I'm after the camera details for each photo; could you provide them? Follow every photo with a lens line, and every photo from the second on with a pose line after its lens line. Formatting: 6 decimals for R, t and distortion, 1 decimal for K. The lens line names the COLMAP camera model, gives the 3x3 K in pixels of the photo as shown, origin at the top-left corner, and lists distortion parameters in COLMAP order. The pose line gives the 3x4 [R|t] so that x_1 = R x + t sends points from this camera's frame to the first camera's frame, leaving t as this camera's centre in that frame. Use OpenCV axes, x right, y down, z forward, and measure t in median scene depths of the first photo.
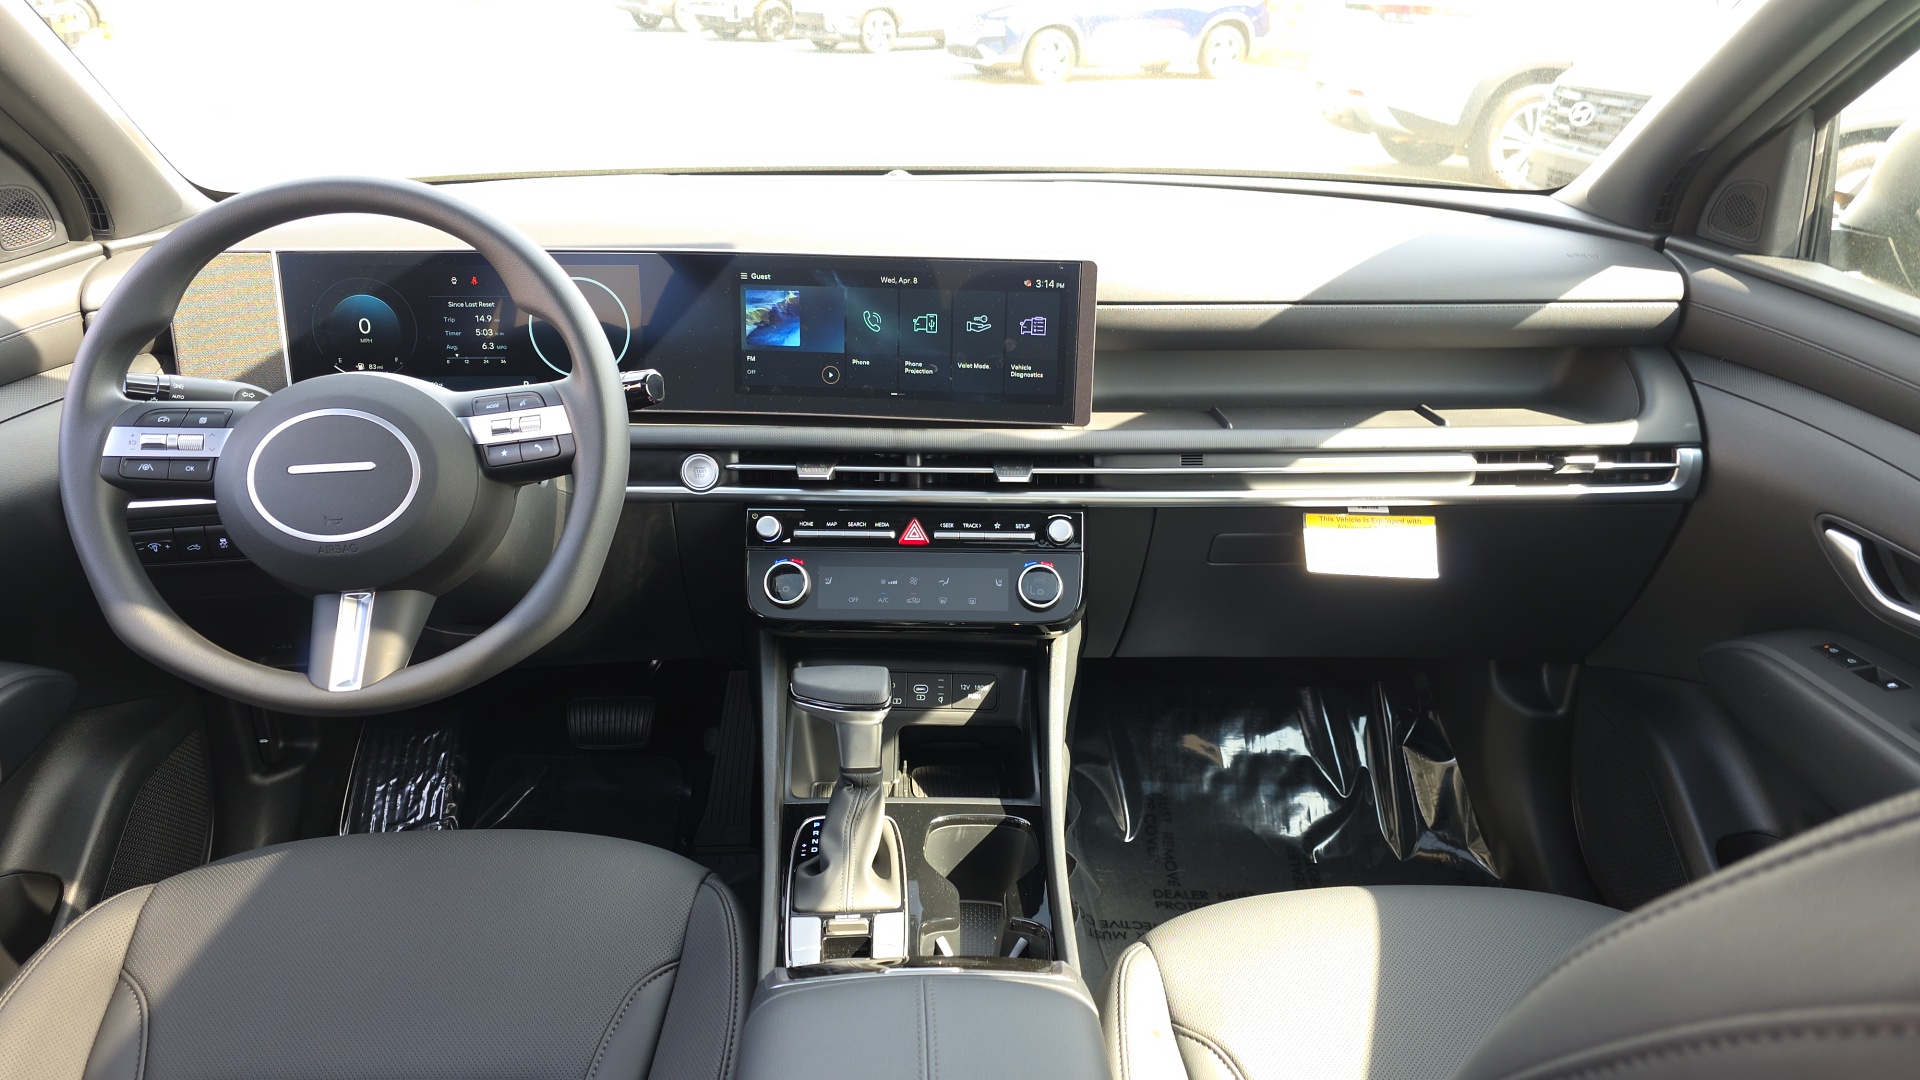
lens RADIAL K [[1308.2, 0, 952.6], [0, 1308.2, 532.2], [0, 0, 1]] dist [0.099848, -0.121843]
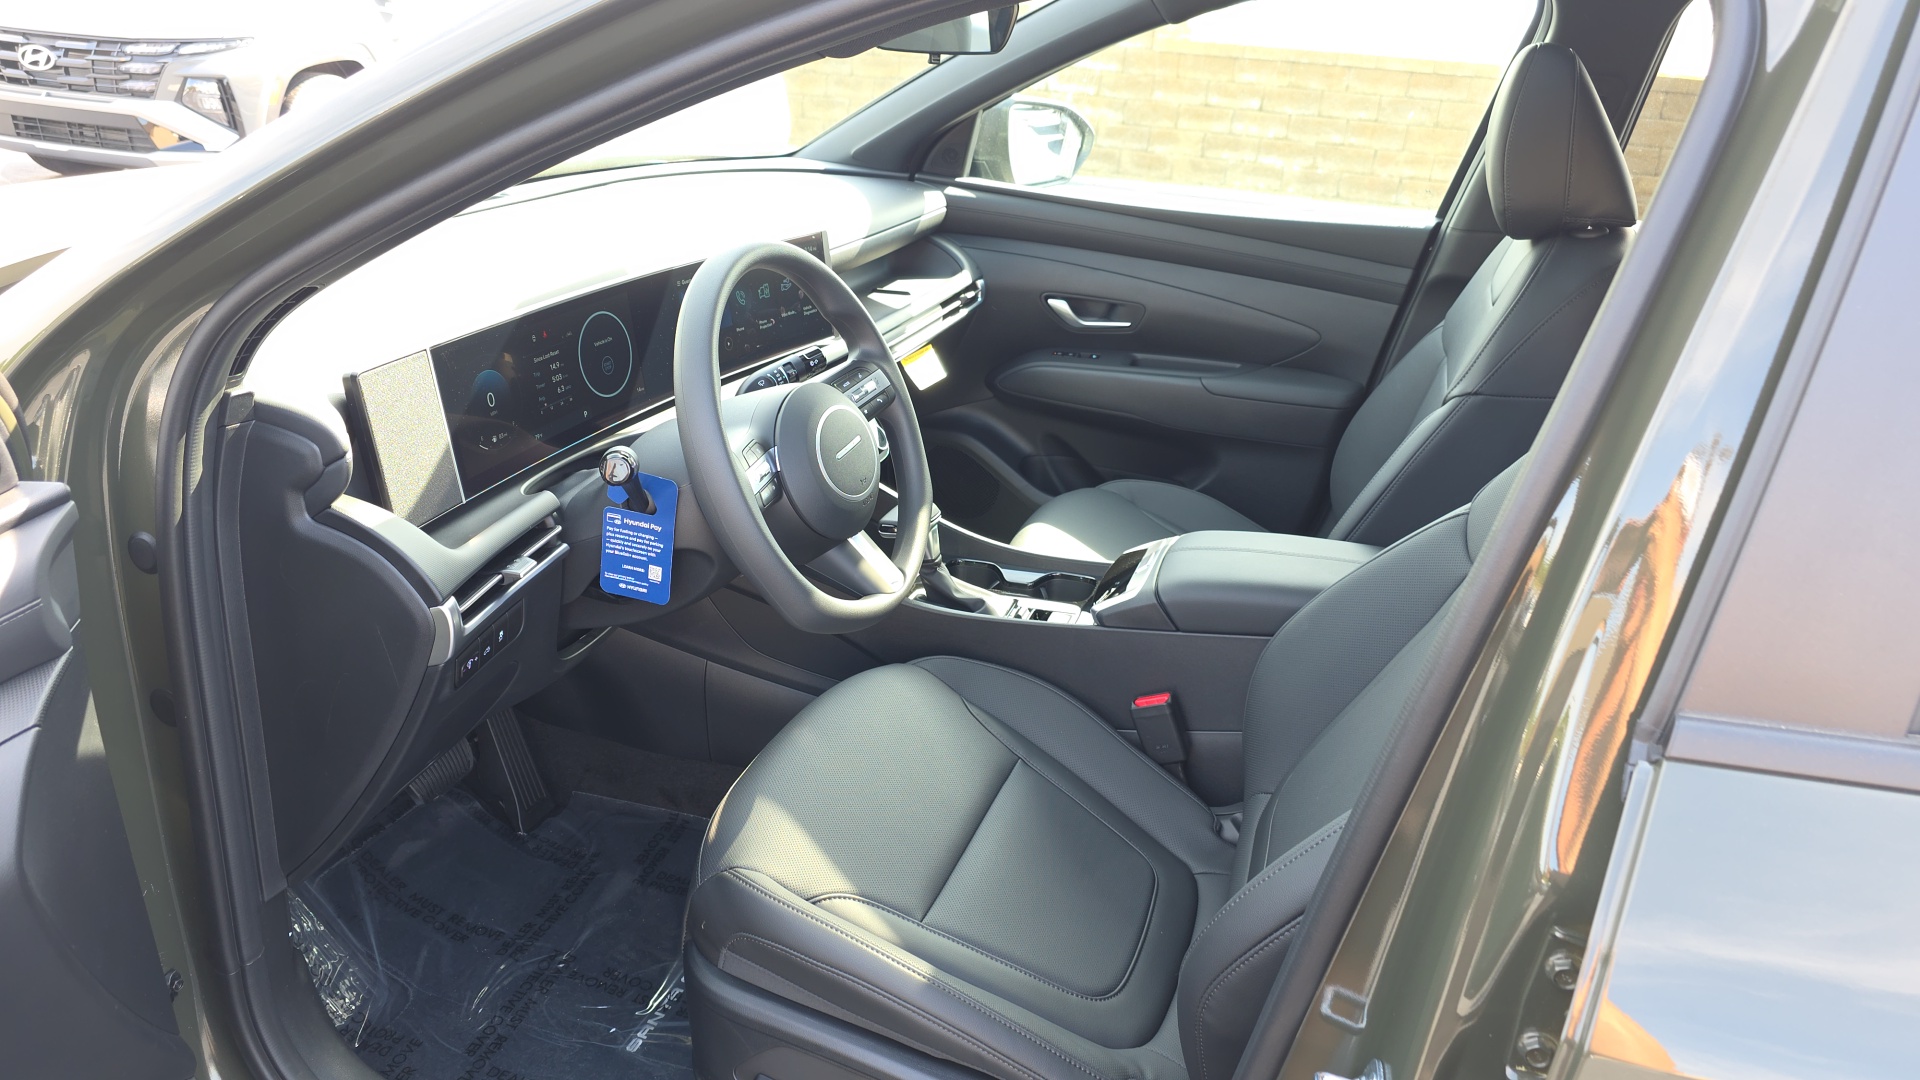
lens RADIAL K [[1347.7, 0, 955.1], [0, 1347.7, 589.7], [0, 0, 1]] dist [0.010754, -0.004602]
pose [[0.366519, -0.381822, 0.848455, -1.326653], [0.298329, 0.911994, 0.281542, -0.216790], [-0.881285, 0.149928, 0.448172, 0.206505]]
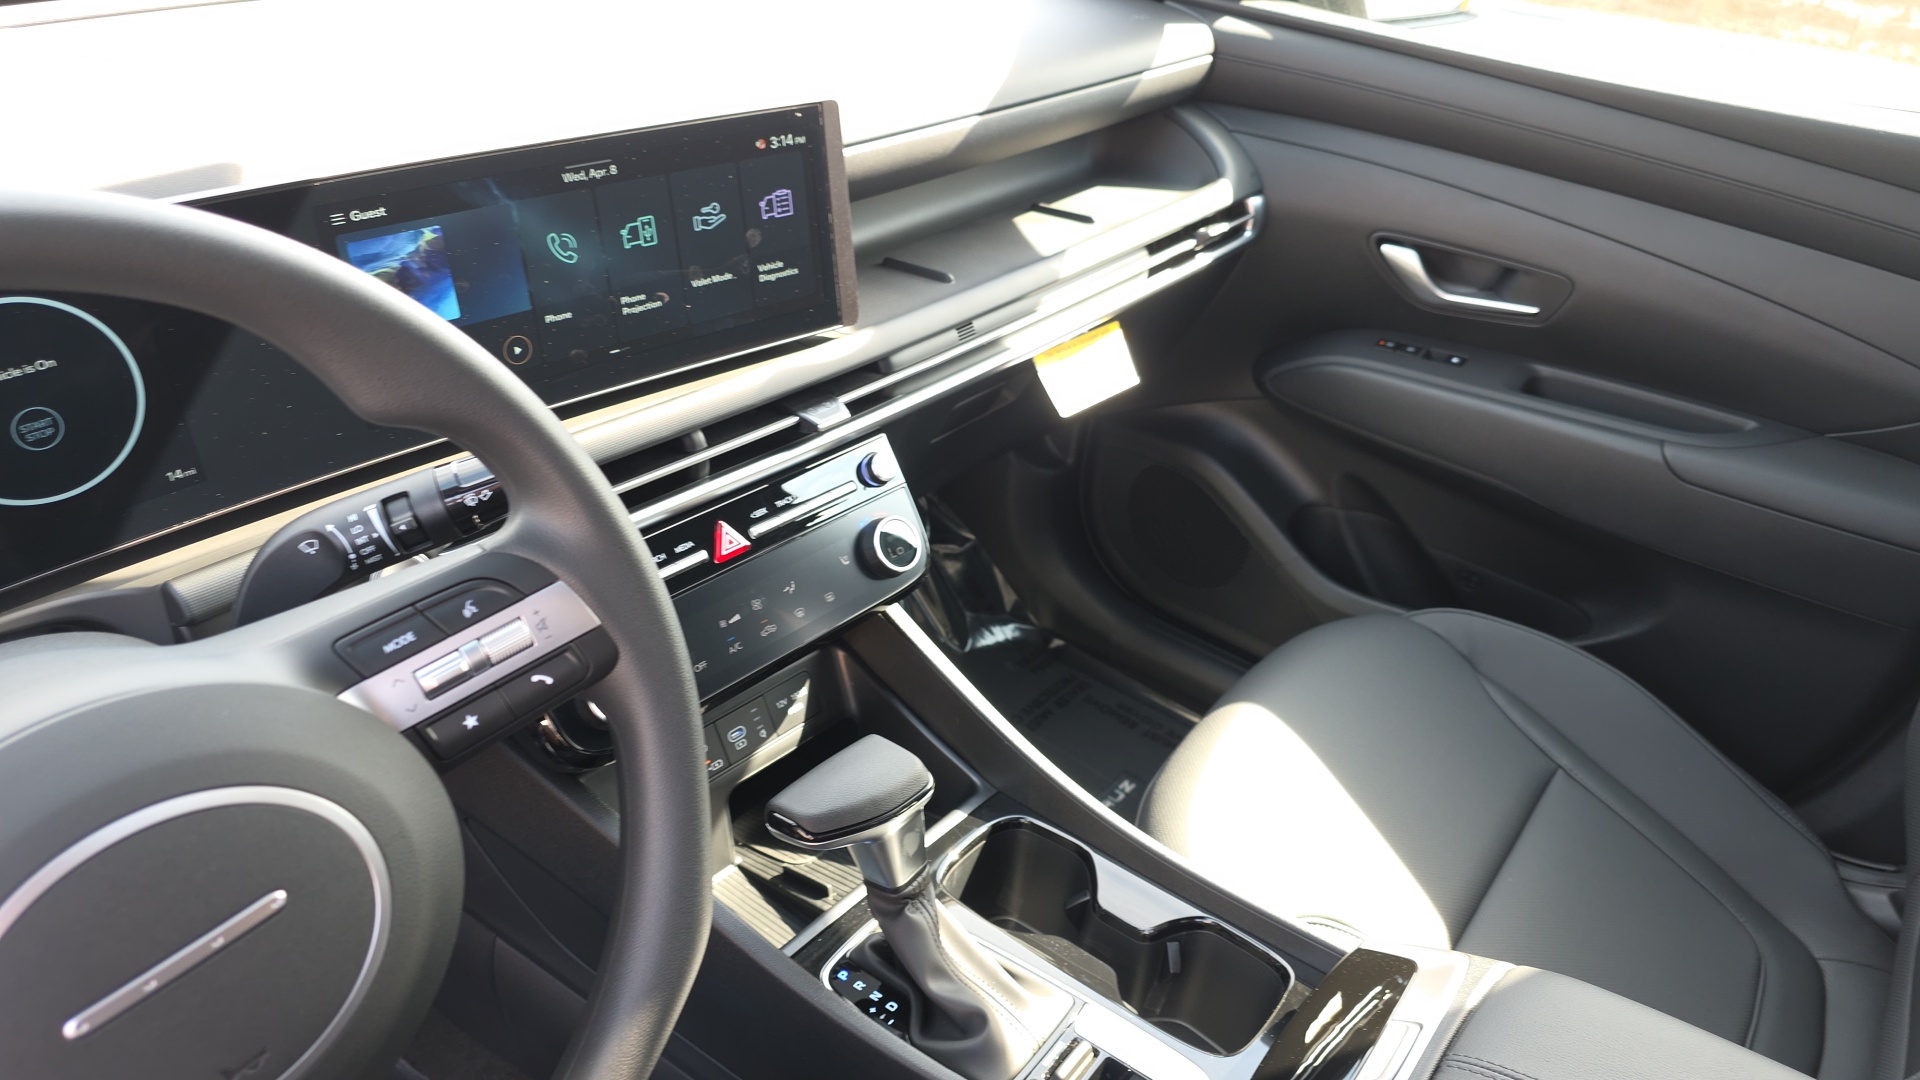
lens RADIAL K [[1314.5, 0, 968.2], [0, 1314.5, 553.4], [0, 0, 1]] dist [0.048939, -0.053536]
pose [[0.640501, -0.380665, 0.666972, -0.413058], [0.232541, 0.923865, 0.303971, -0.174366], [-0.731903, -0.039595, 0.680257, 0.433434]]
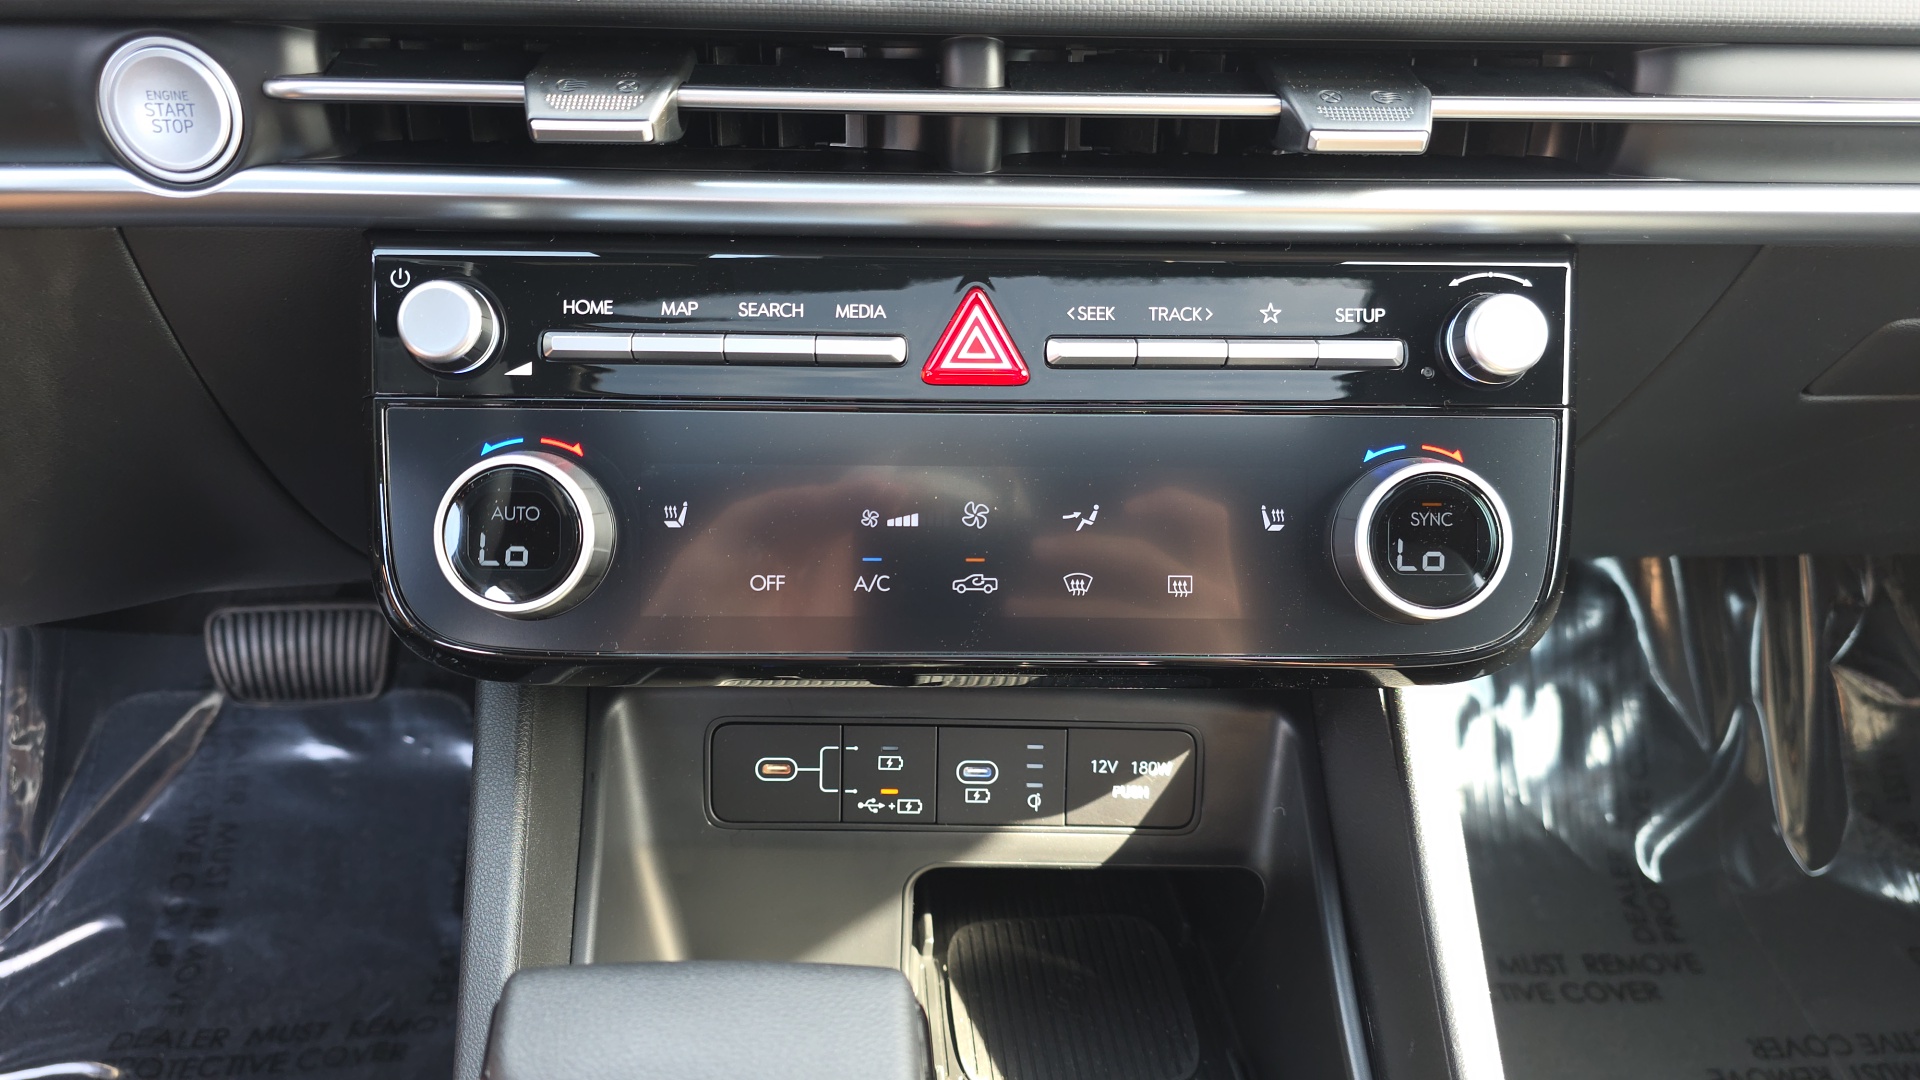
lens RADIAL K [[1347.7, 0, 955.1], [0, 1347.7, 589.7], [0, 0, 1]] dist [0.010754, -0.004602]
pose [[0.999388, -0.009702, 0.033597, -0.044006], [-0.000198, 0.959163, 0.282853, -0.030158], [-0.034970, -0.282687, 0.958575, 0.705082]]
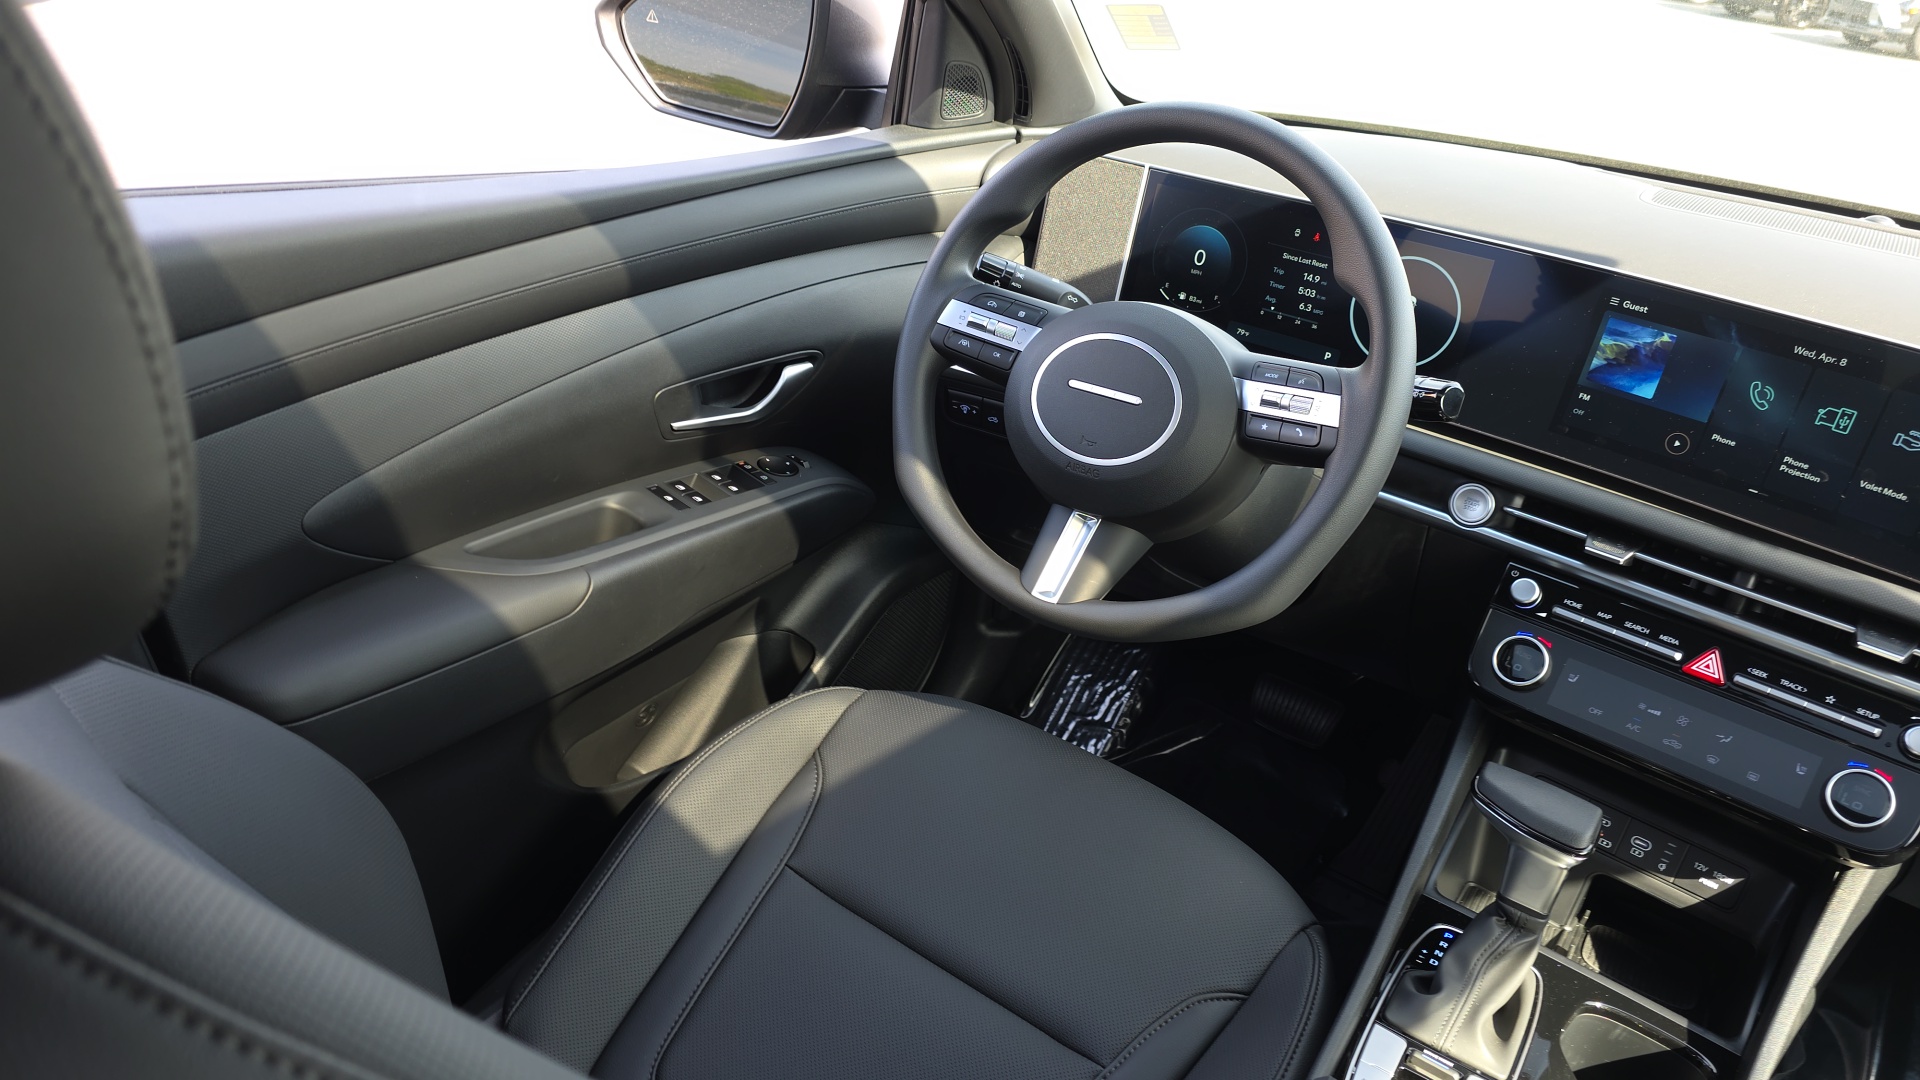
lens RADIAL K [[1314.5, 0, 968.2], [0, 1314.5, 553.4], [0, 0, 1]] dist [0.048939, -0.053536]
pose [[0.787738, 0.349883, -0.507003, 0.001528], [-0.323176, 0.935410, 0.143404, -0.033100], [0.524430, 0.050886, 0.849932, 0.076513]]
